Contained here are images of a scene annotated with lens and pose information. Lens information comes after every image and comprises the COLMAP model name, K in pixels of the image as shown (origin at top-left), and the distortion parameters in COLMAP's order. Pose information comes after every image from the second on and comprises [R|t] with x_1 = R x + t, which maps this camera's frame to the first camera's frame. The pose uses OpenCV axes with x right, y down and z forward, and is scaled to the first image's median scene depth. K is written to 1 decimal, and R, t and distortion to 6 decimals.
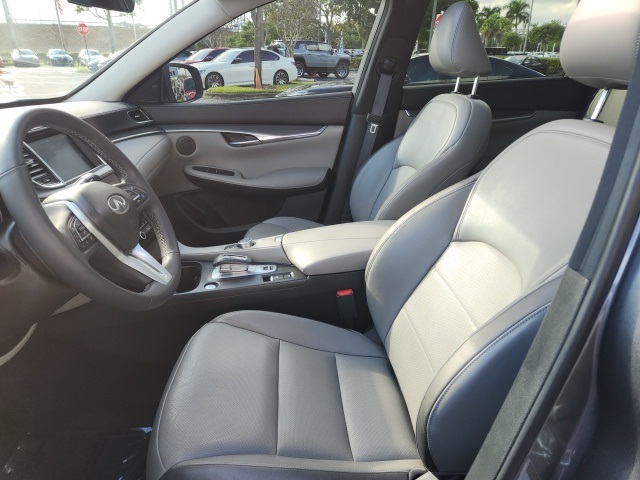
lens RADIAL K [[432.5, 0, 322.9], [0, 432.5, 241.7], [0, 0, 1]] dist [0.064138, -0.053354]
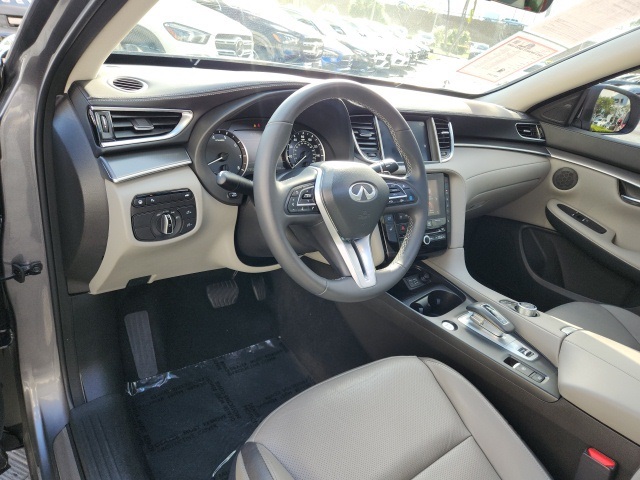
lens RADIAL K [[432.5, 0, 322.9], [0, 432.5, 241.7], [0, 0, 1]] dist [0.064138, -0.053354]
pose [[0.539613, 0.455599, -0.707988, 0.133686], [-0.476156, 0.858668, 0.189647, -0.079852], [0.694329, 0.234777, 0.680284, 0.186893]]
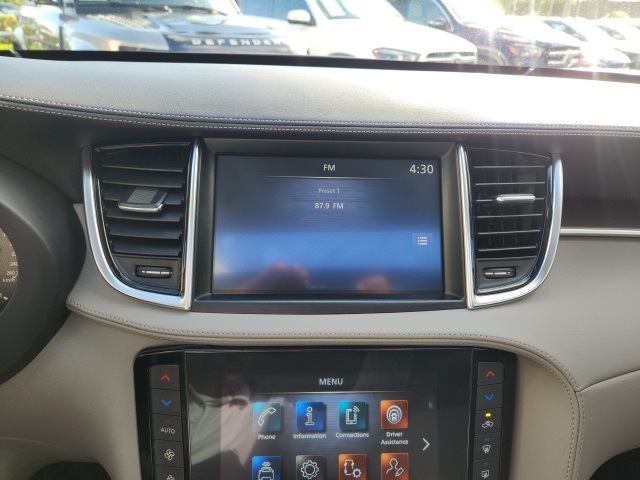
lens RADIAL K [[441.3, 0, 320.0], [0, 441.3, 240.0], [0, 0, 1]] dist [0.047643, -0.058002]
pose [[0.042507, 0.436266, -0.898813, -0.271905], [-0.417695, 0.824993, 0.380681, -0.269976], [0.907593, 0.359248, 0.217294, 0.830164]]
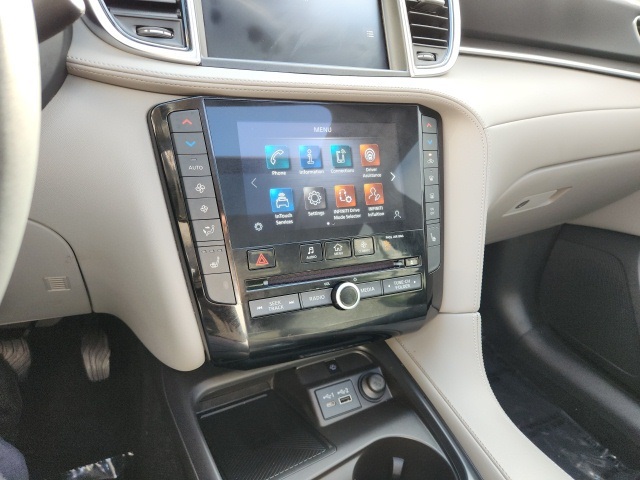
lens RADIAL K [[432.5, 0, 322.9], [0, 432.5, 241.7], [0, 0, 1]] dist [0.064138, -0.053354]
pose [[0.393661, 0.449112, -0.802078, -0.178396], [-0.448460, 0.855482, 0.258910, -0.117624], [0.802443, 0.257777, 0.538179, 0.773100]]
